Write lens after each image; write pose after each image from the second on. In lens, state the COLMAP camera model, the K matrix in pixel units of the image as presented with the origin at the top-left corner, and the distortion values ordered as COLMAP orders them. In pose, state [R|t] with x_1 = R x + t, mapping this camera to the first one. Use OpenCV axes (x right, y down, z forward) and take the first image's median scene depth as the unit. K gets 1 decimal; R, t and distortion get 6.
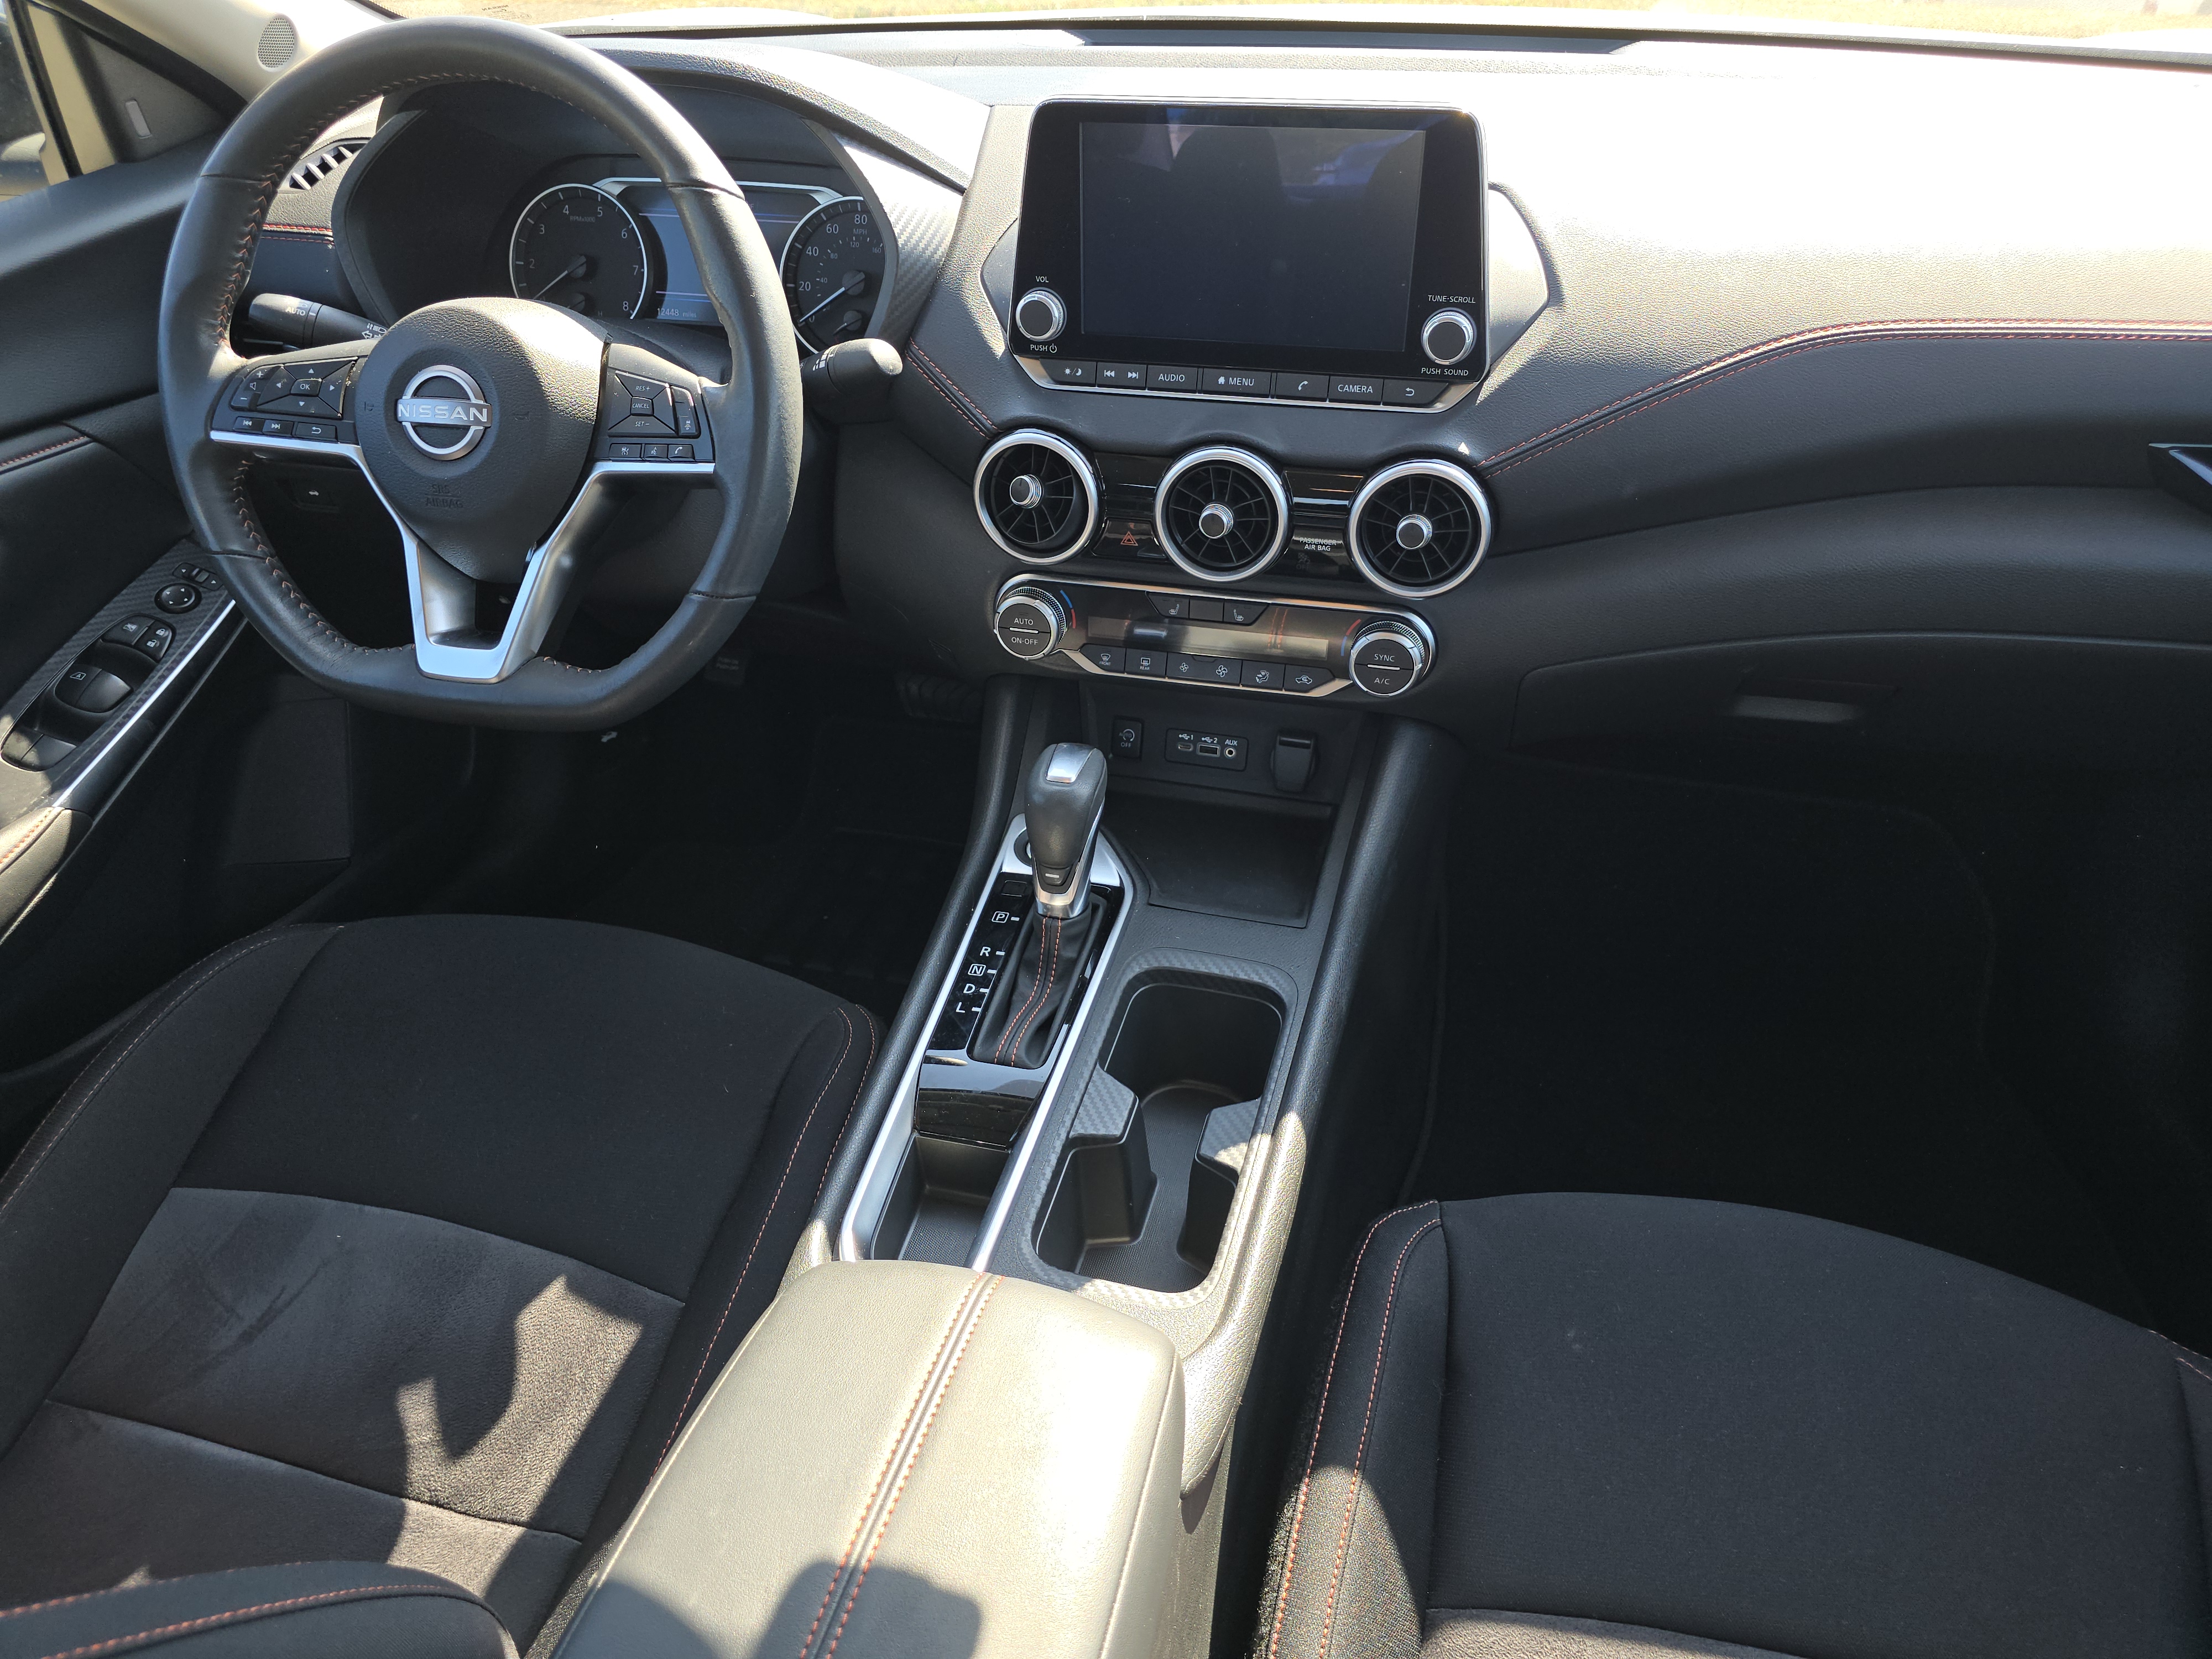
lens RADIAL K [[1532.3, 0, 1106.0], [0, 1532.3, 829.5], [0, 0, 1]] dist [0.043582, -0.055437]
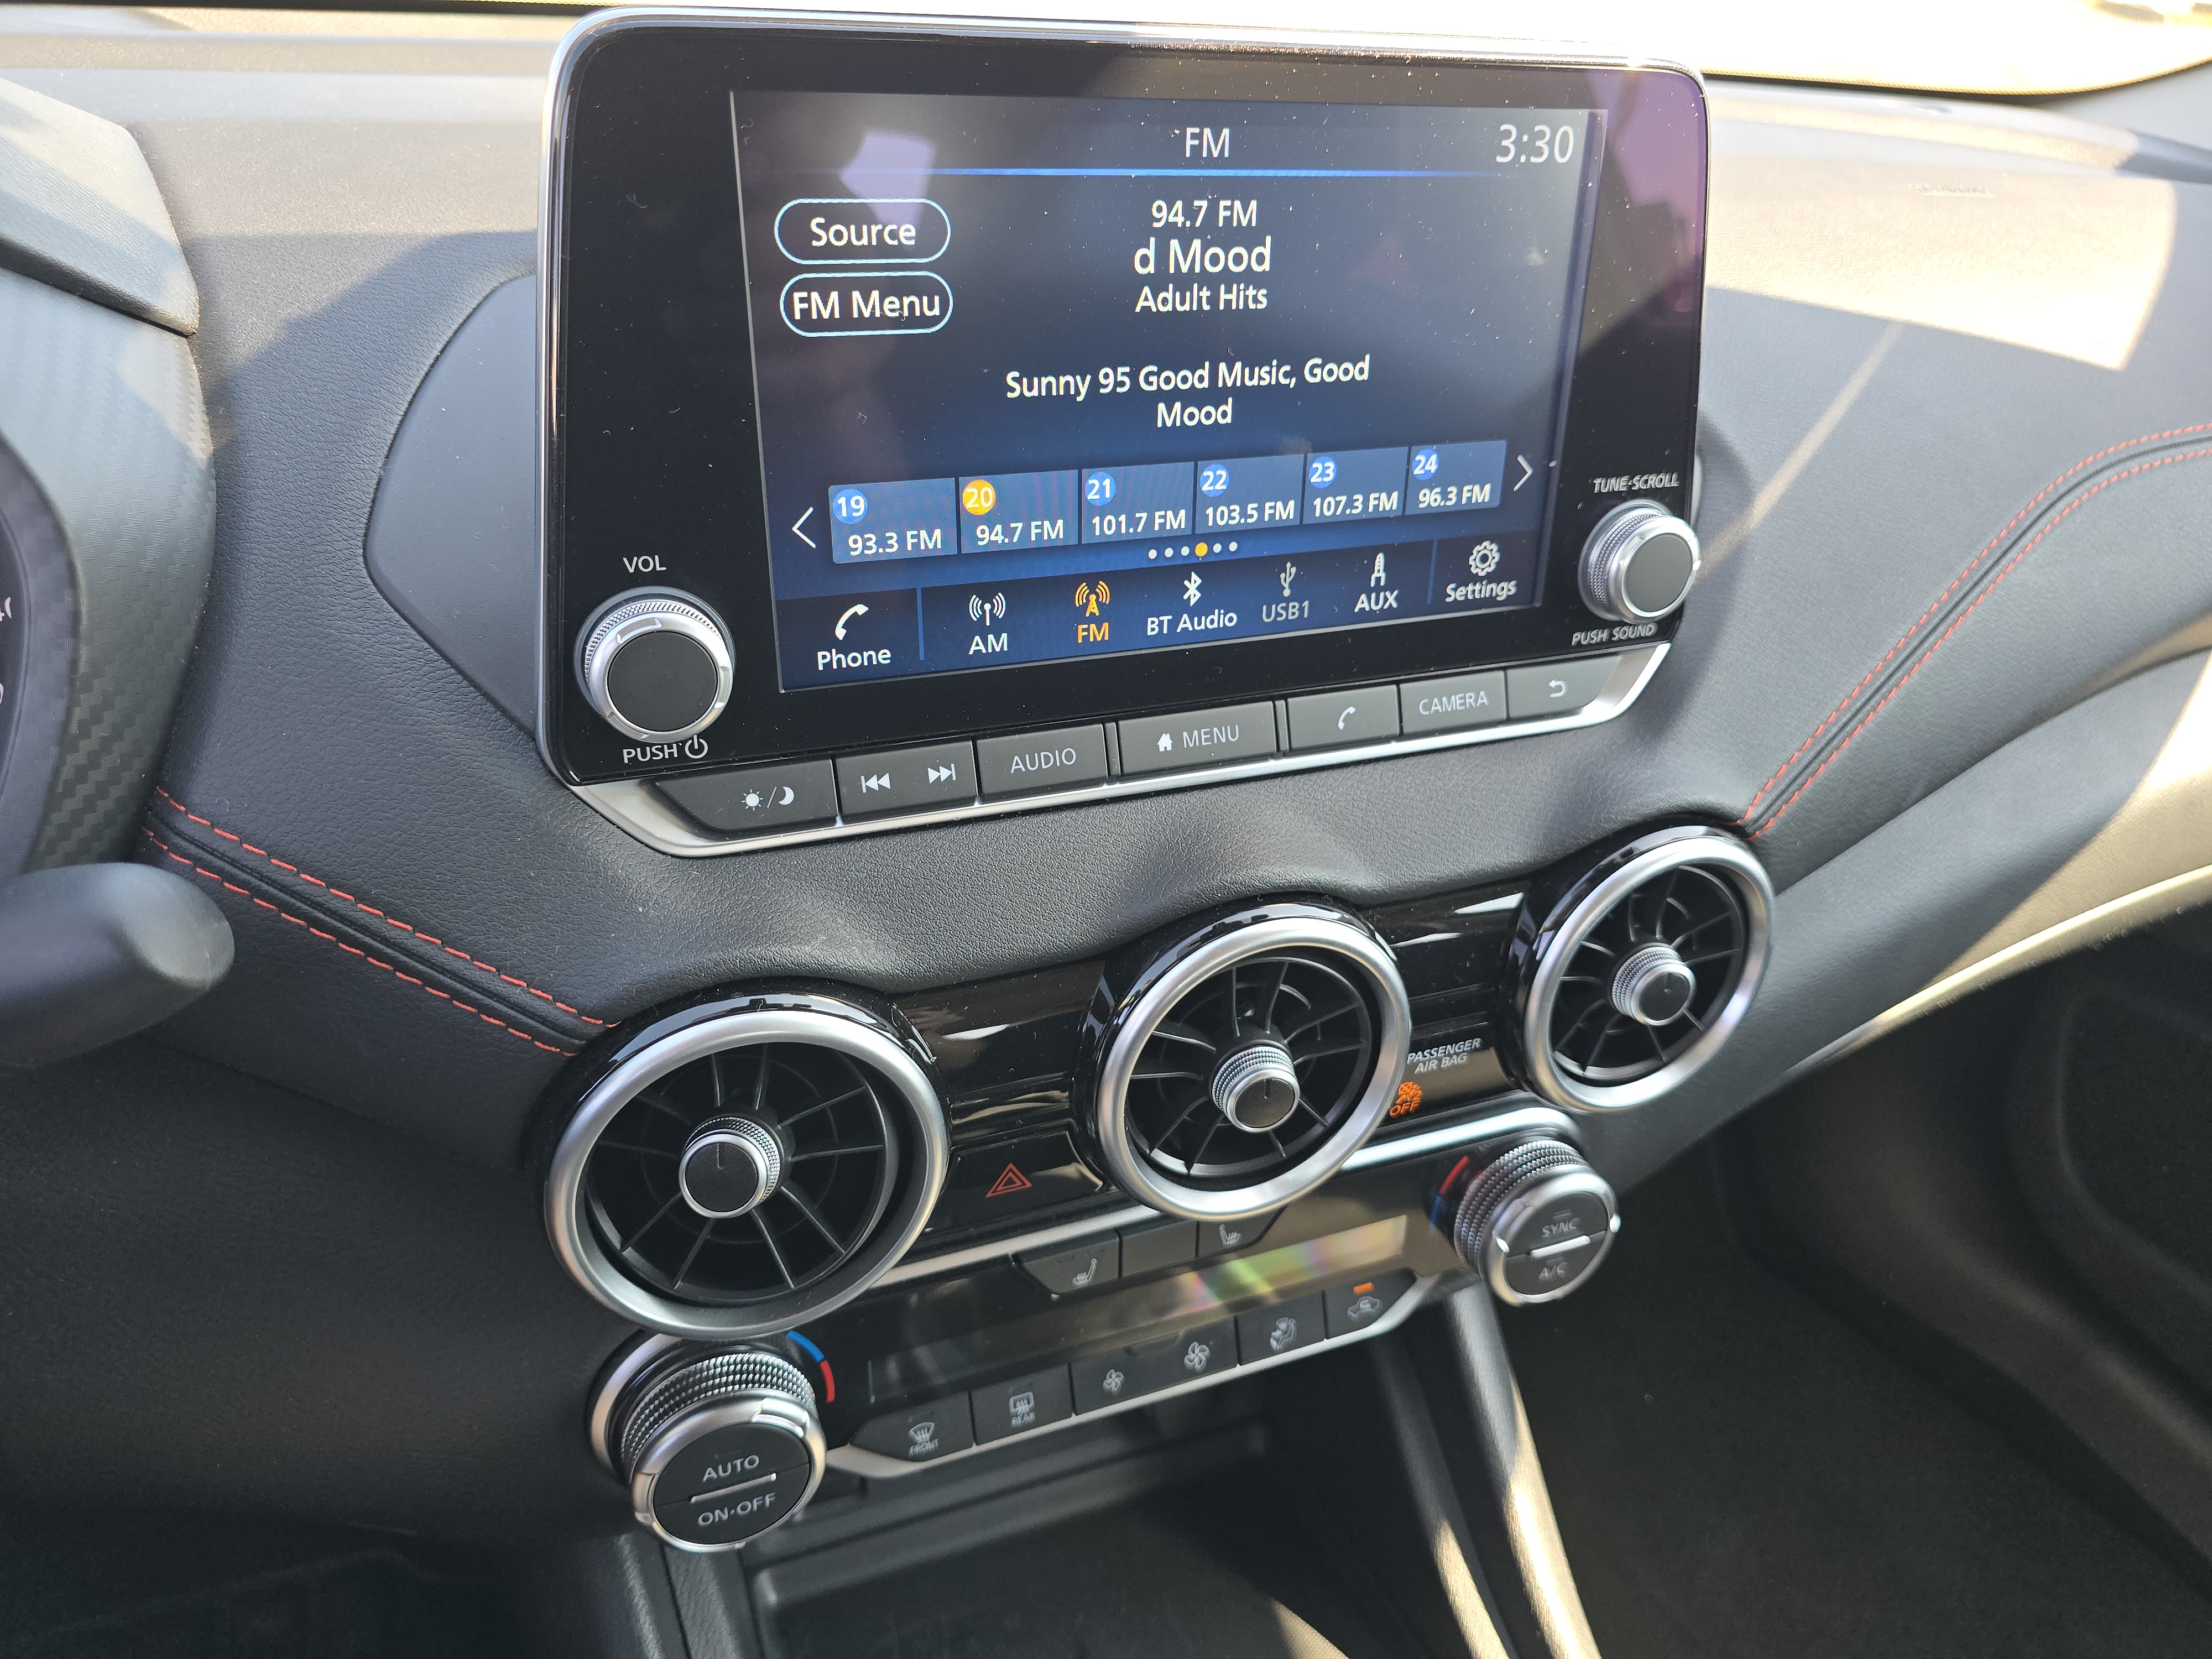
lens RADIAL K [[1555.9, 0, 1106.0], [0, 1555.9, 829.5], [0, 0, 1]] dist [0.022436, -0.043860]
pose [[0.799306, -0.241488, 0.550267, -0.158564], [0.285001, 0.958504, 0.006659, -0.274121], [-0.529041, 0.151504, 0.834962, 0.671162]]
